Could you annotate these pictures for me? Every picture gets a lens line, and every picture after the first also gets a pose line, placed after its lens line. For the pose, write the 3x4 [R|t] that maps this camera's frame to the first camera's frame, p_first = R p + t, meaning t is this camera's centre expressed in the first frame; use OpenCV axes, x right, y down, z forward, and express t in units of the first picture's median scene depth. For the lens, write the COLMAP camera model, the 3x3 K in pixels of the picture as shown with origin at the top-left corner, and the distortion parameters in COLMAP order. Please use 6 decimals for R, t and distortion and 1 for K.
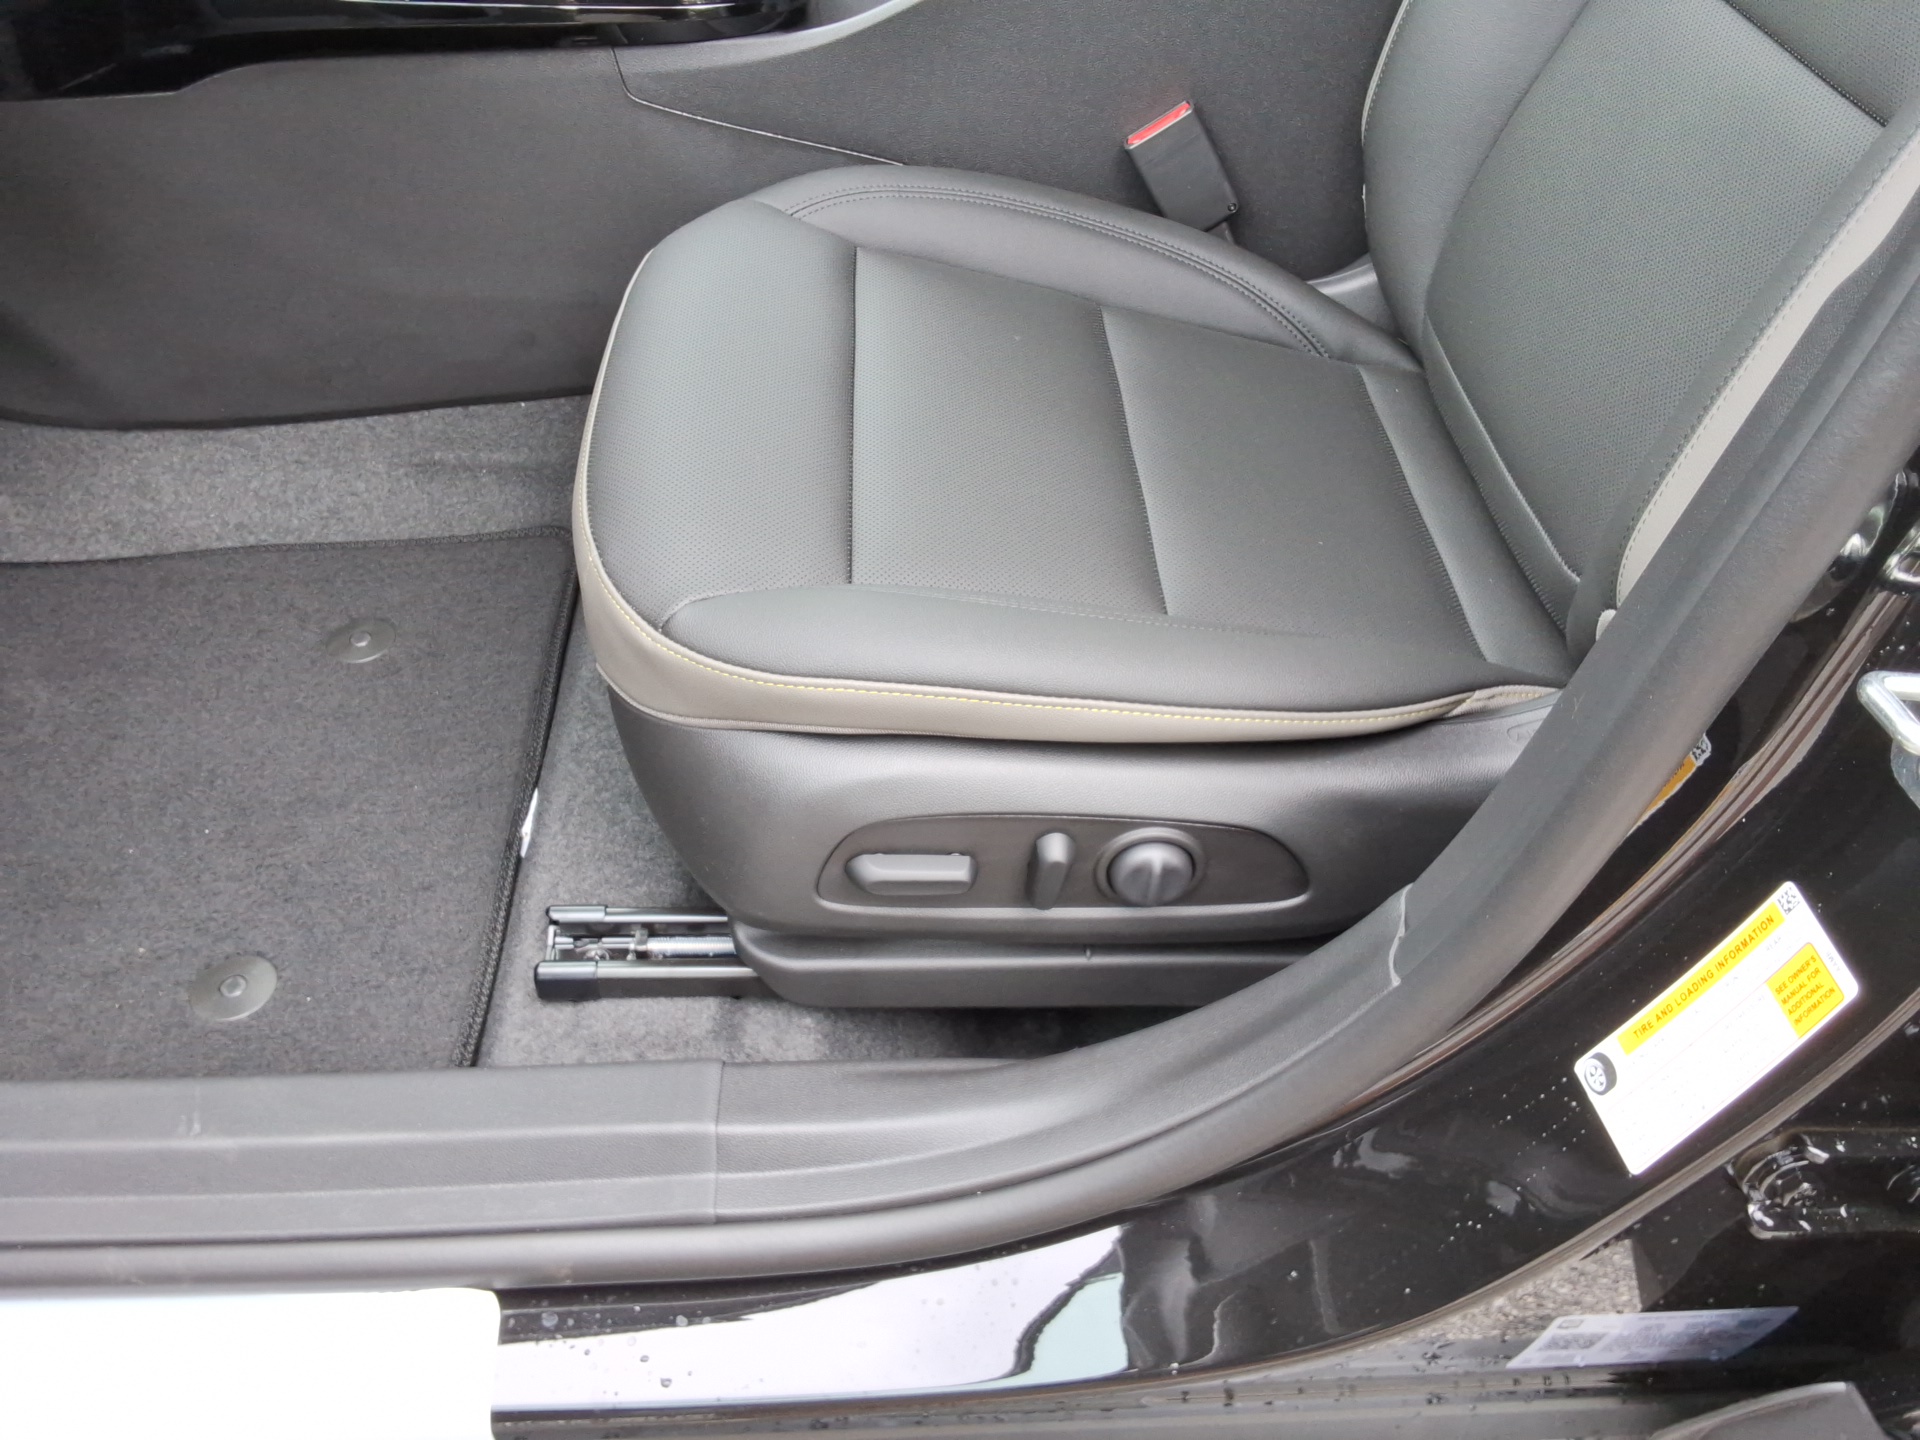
lens RADIAL K [[1548.2, 0, 977.3], [0, 1548.2, 705.8], [0, 0, 1]] dist [0.131681, -0.217675]
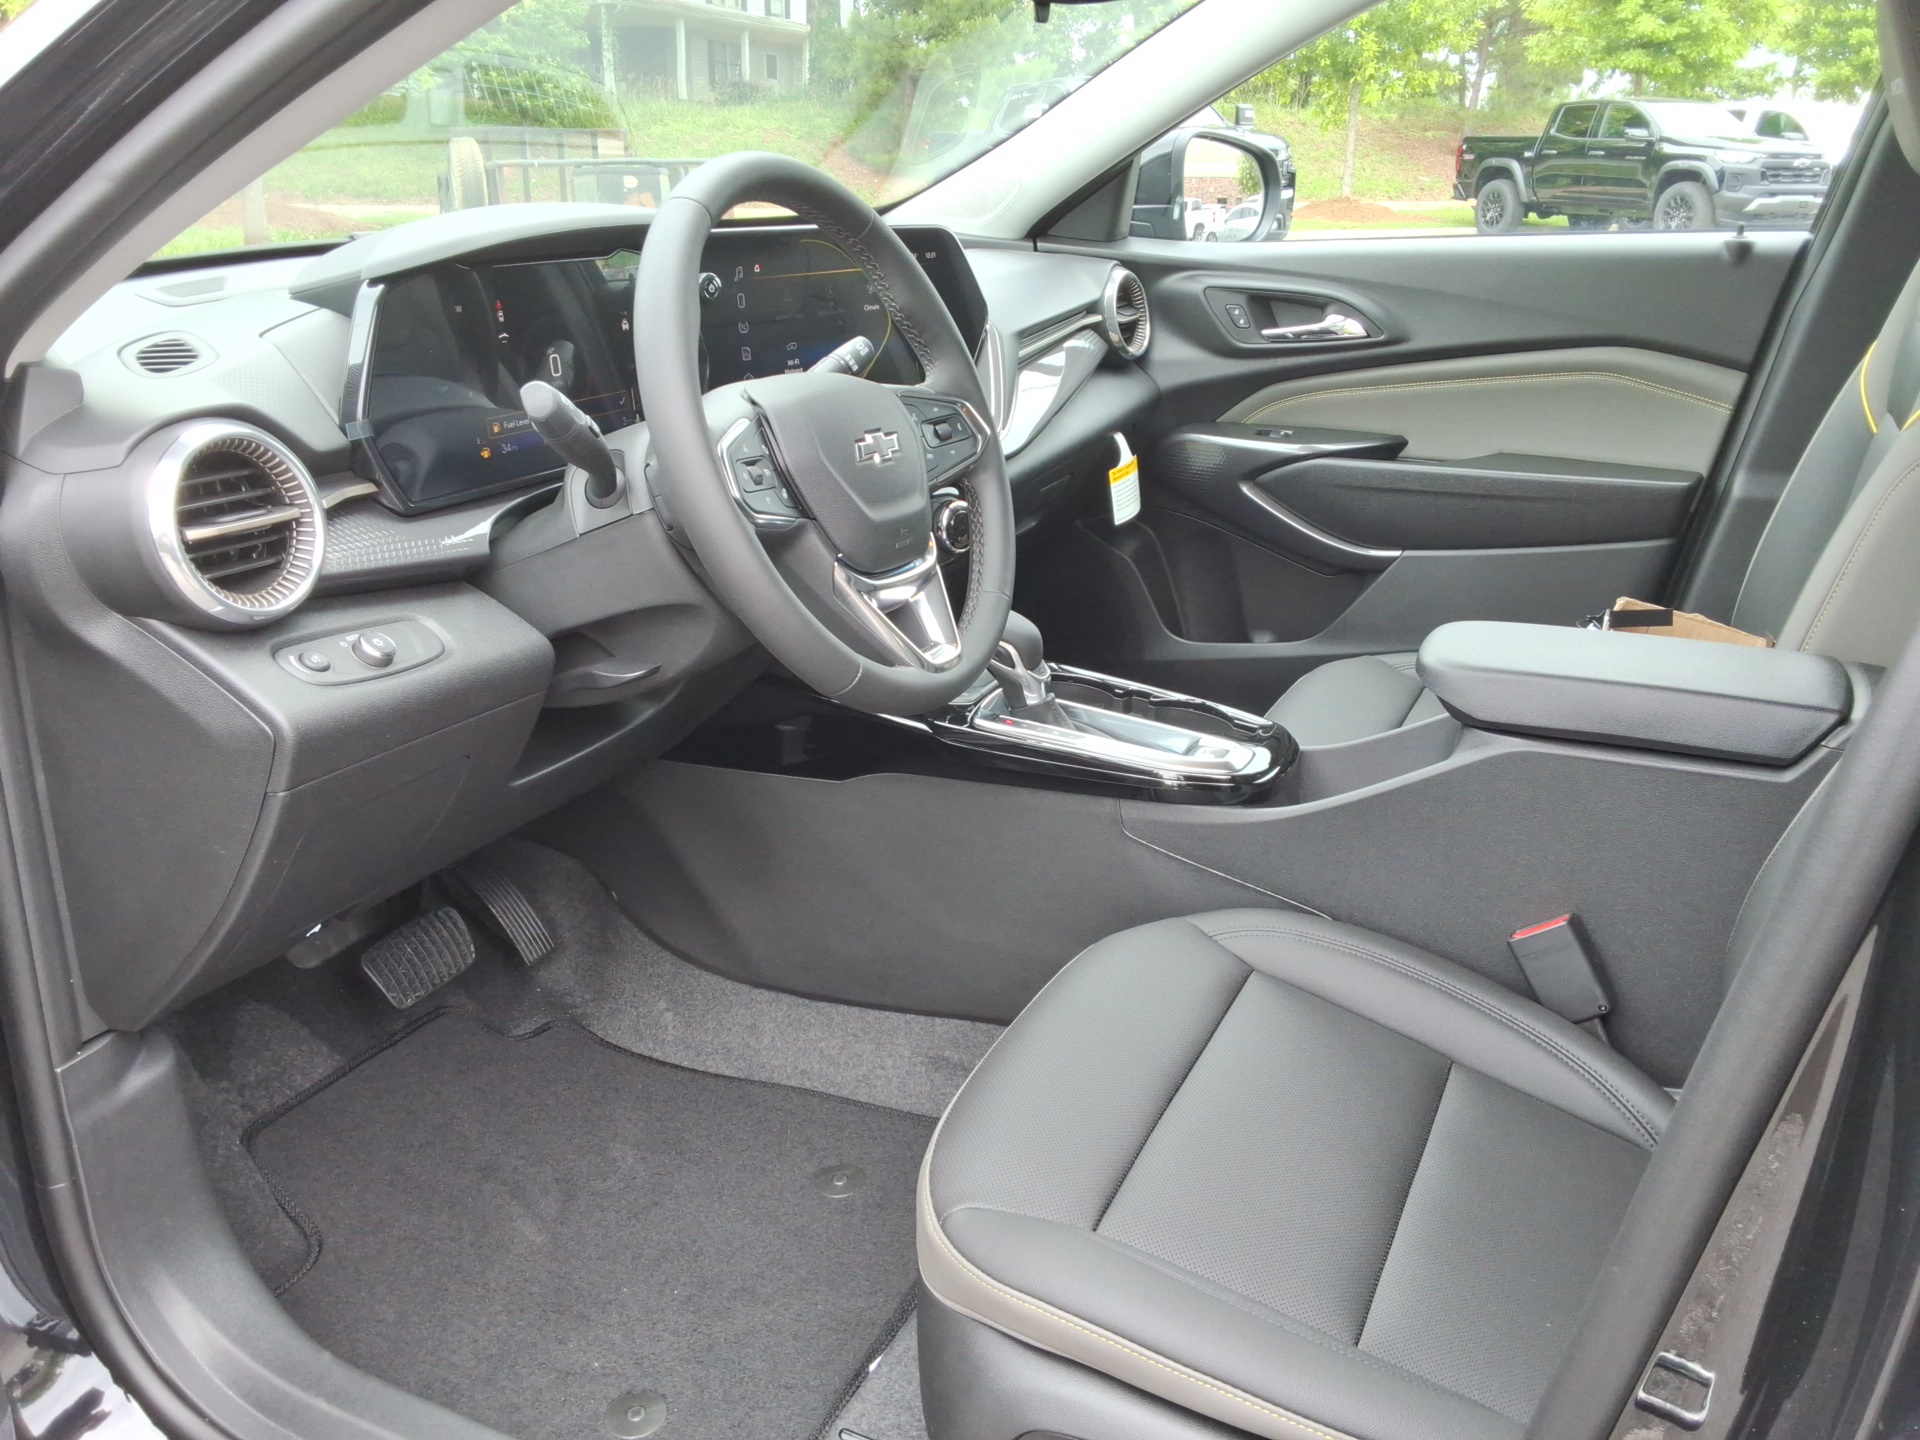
lens RADIAL K [[1548.2, 0, 977.3], [0, 1548.2, 705.8], [0, 0, 1]] dist [0.131681, -0.217675]
pose [[0.876272, 0.129717, -0.464028, 0.257383], [-0.299168, 0.901417, -0.312964, -0.024249], [0.377686, 0.413063, 0.828693, -0.192648]]
